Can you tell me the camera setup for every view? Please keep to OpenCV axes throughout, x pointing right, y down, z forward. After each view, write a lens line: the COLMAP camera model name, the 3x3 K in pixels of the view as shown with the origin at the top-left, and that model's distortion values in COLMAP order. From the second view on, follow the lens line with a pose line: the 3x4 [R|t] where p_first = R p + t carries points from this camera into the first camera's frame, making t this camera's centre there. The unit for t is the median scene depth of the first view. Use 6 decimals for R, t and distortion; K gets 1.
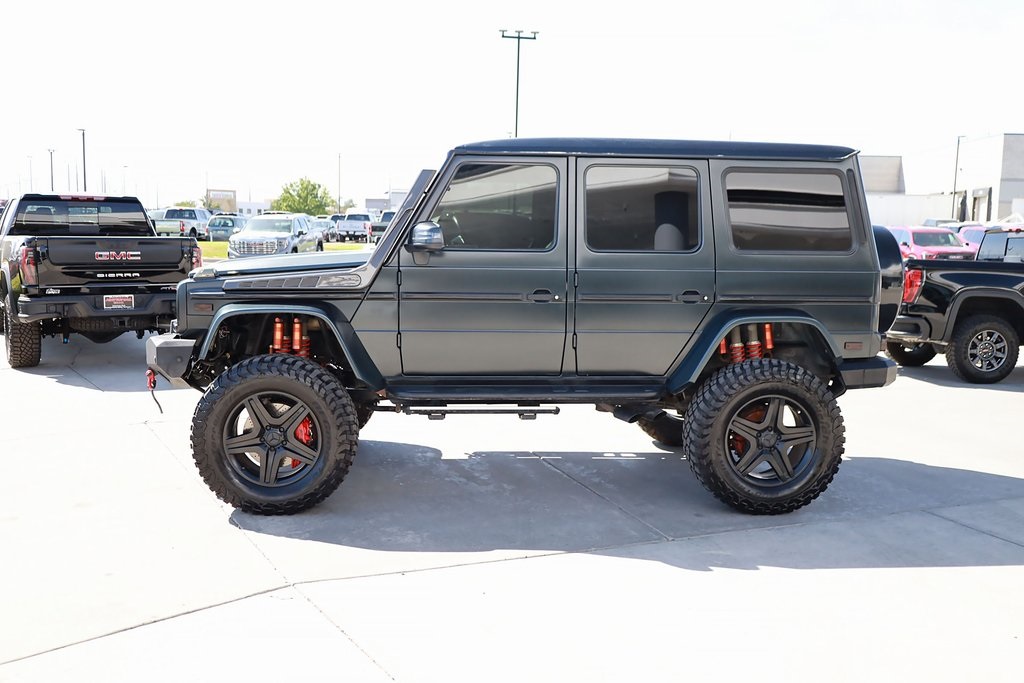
lens RADIAL K [[940.1, 0, 512.0], [0, 940.1, 341.5], [0, 0, 1]] dist [-0.054691, 0.003973]
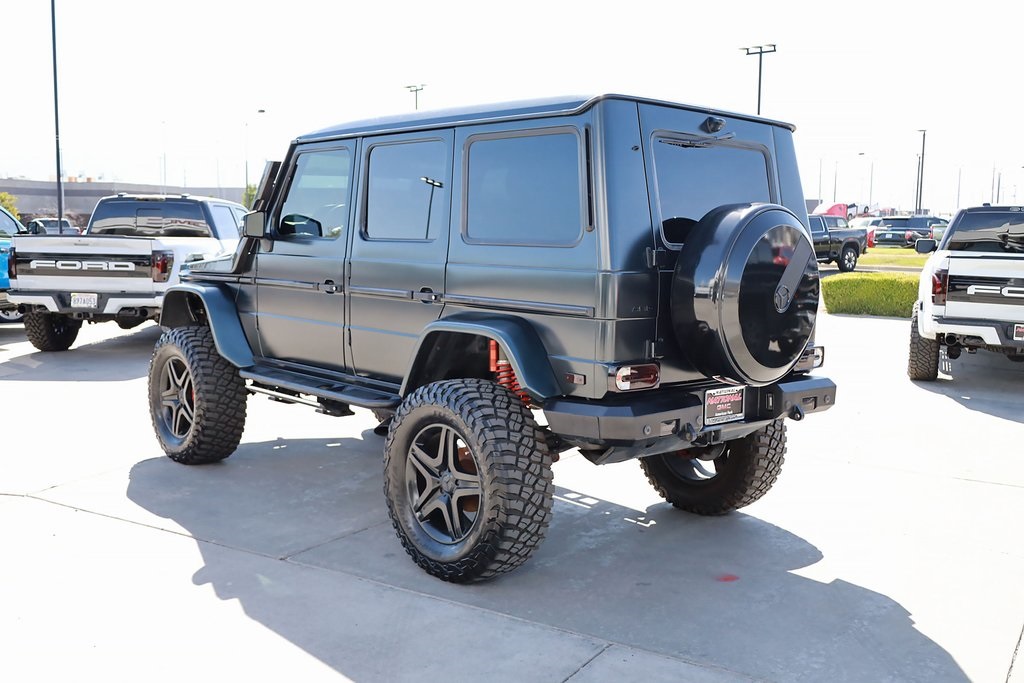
lens RADIAL K [[1005.5, 0, 512.0], [0, 1005.5, 341.5], [0, 0, 1]] dist [-0.000016, 0.003919]
pose [[0.616710, 0.082528, -0.782853, 0.989670], [-0.106553, 0.994088, 0.020857, -0.035954], [0.779946, 0.070552, 0.621857, 0.532724]]
